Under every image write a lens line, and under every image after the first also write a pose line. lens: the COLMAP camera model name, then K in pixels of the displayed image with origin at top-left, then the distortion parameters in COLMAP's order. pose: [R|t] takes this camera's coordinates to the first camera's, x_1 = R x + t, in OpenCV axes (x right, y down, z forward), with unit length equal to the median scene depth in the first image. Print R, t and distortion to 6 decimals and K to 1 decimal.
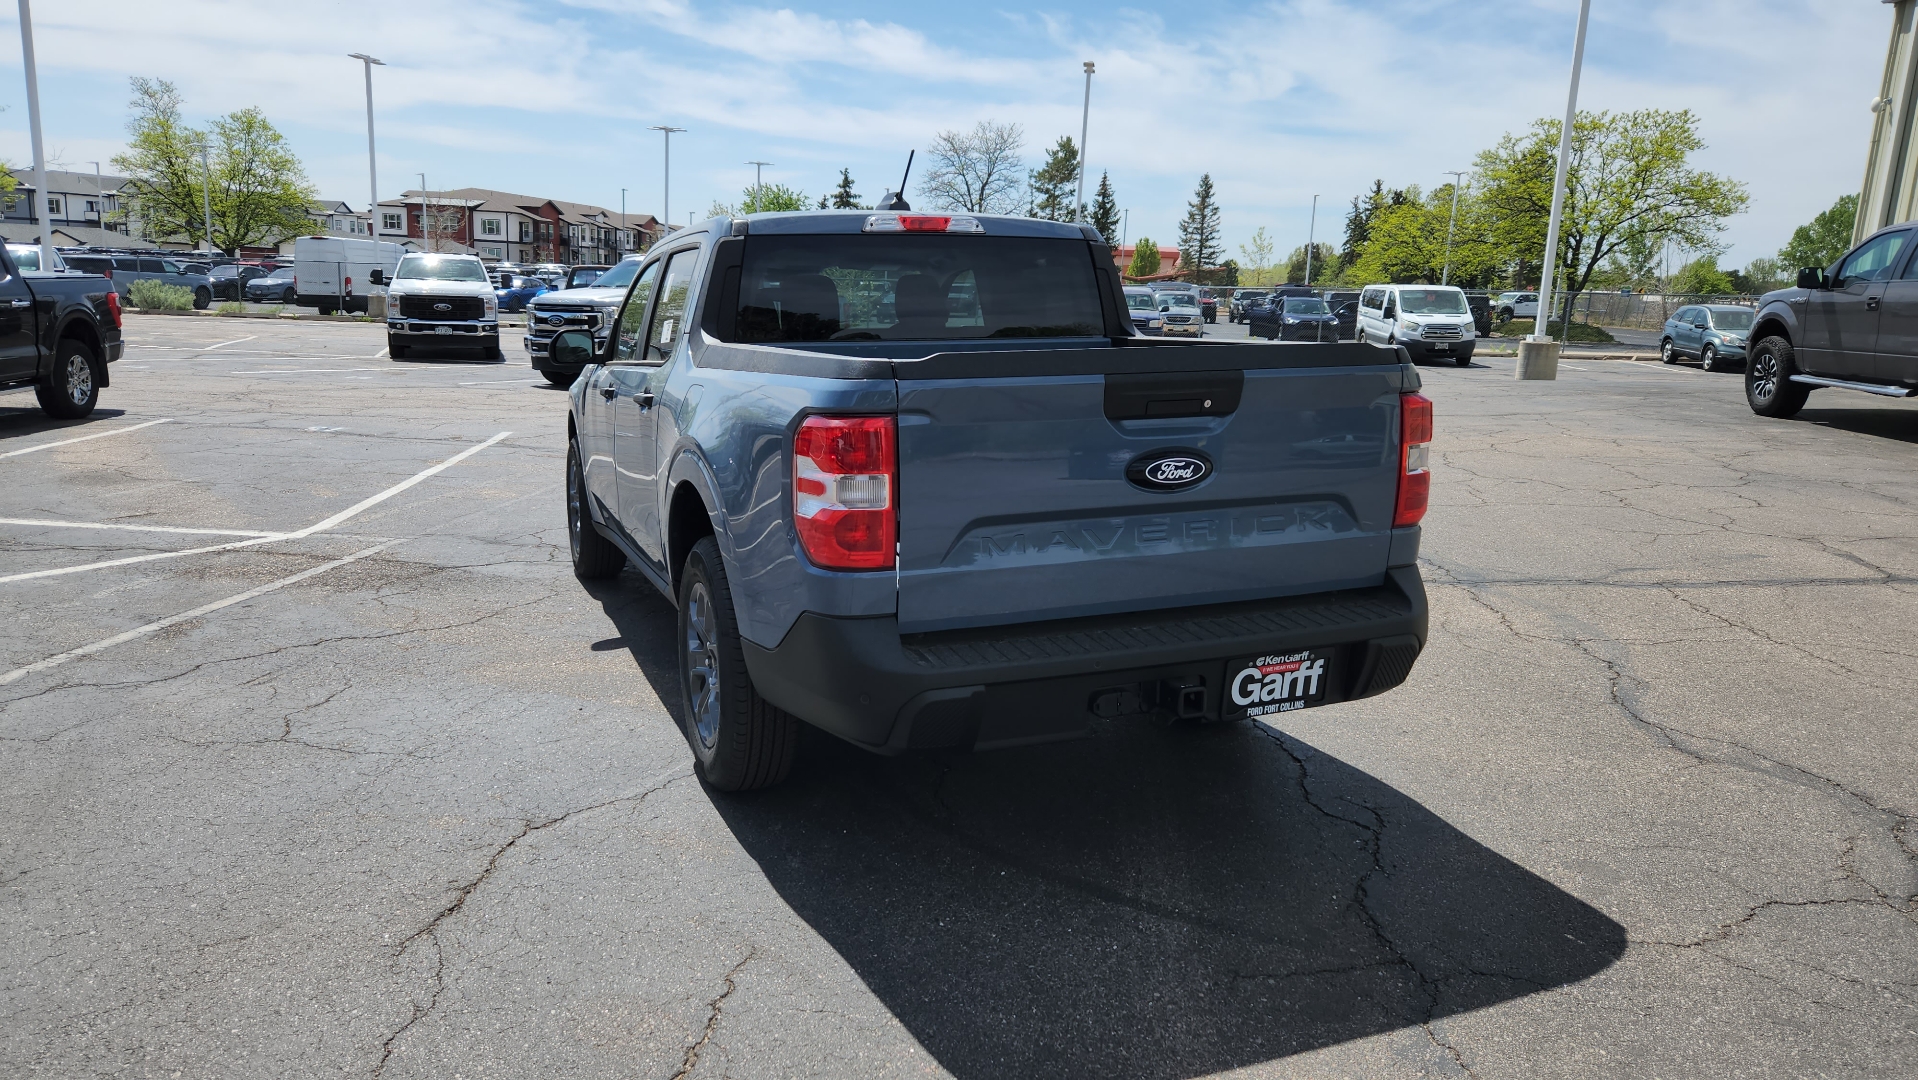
lens RADIAL K [[1283.6, 0, 933.8], [0, 1283.6, 523.5], [0, 0, 1]] dist [0.072911, -0.059195]
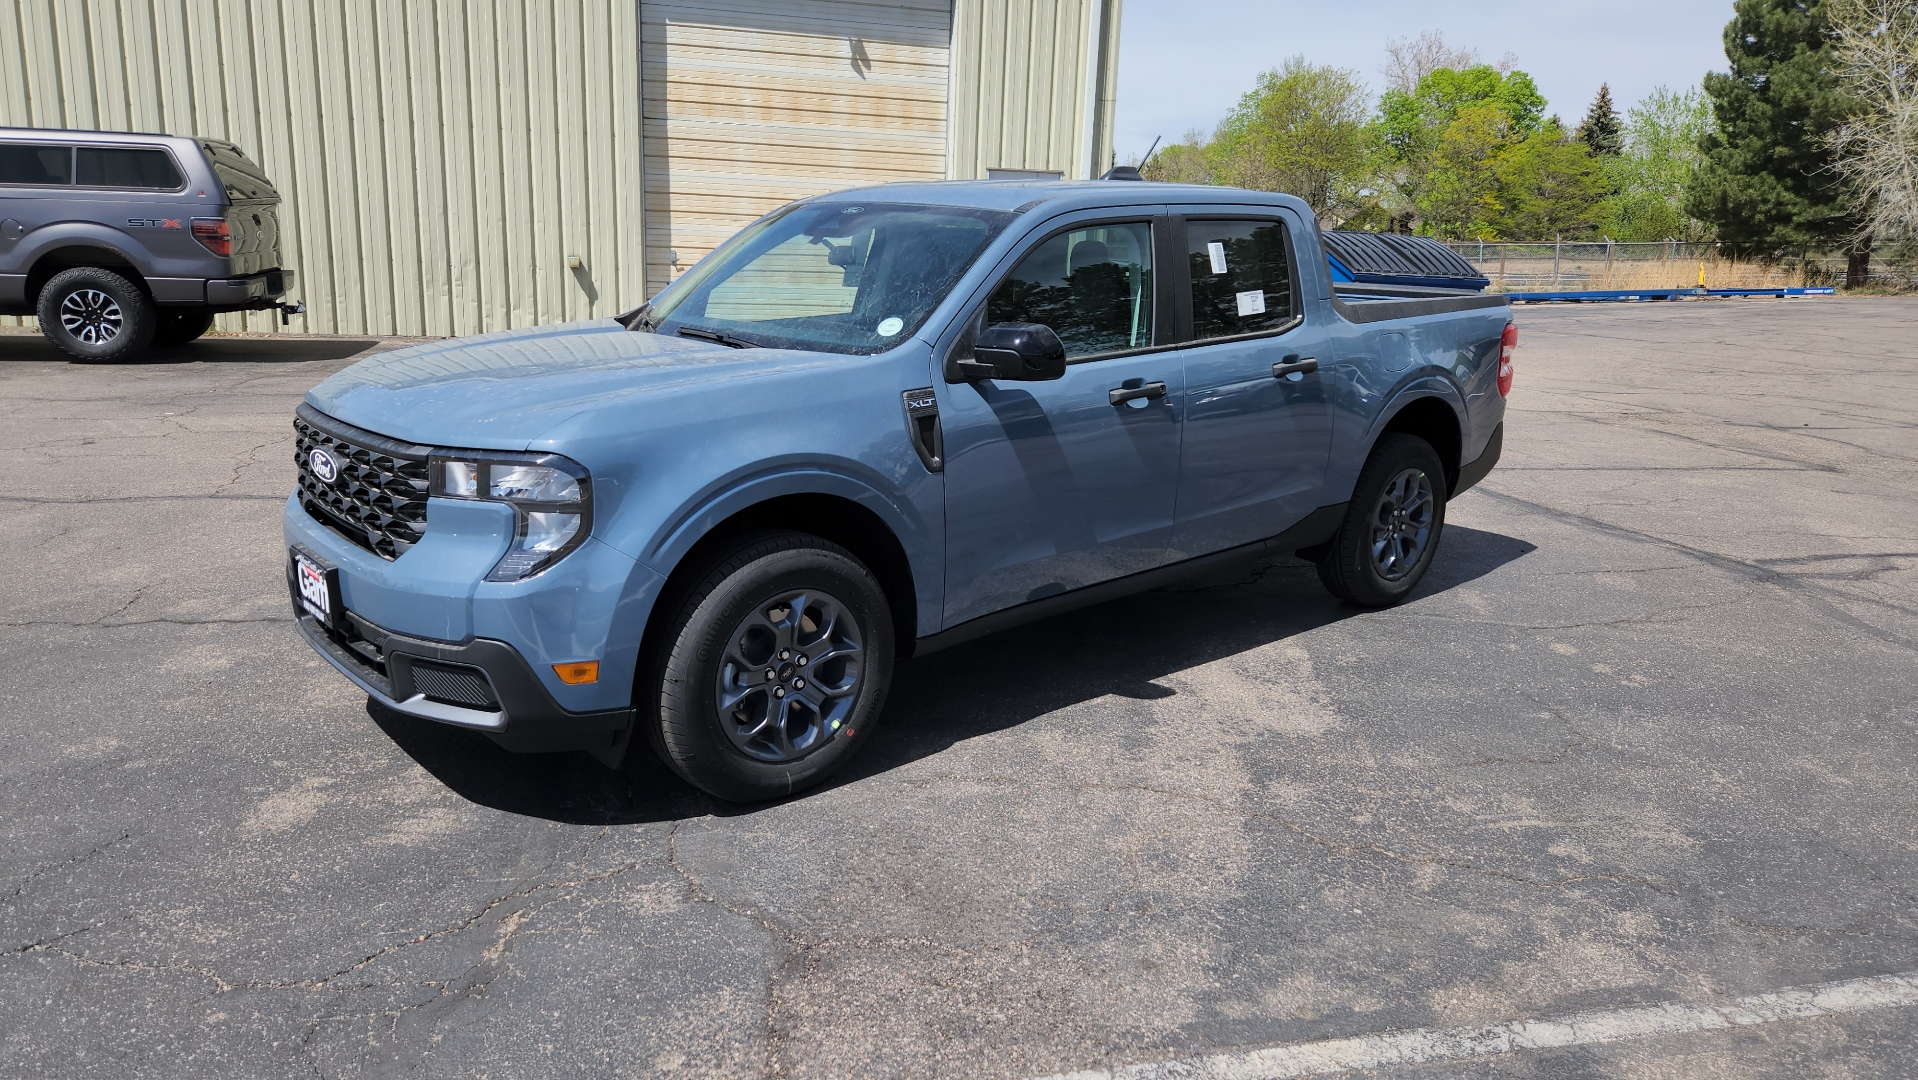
lens RADIAL K [[1283.5, 0, 940.4], [0, 1283.5, 546.0], [0, 0, 1]] dist [0.064126, -0.043751]
pose [[-0.332905, -0.235567, 0.913062, -0.268406], [0.136984, 0.945940, 0.293994, -0.073381], [-0.932958, 0.222947, -0.282639, 0.380770]]
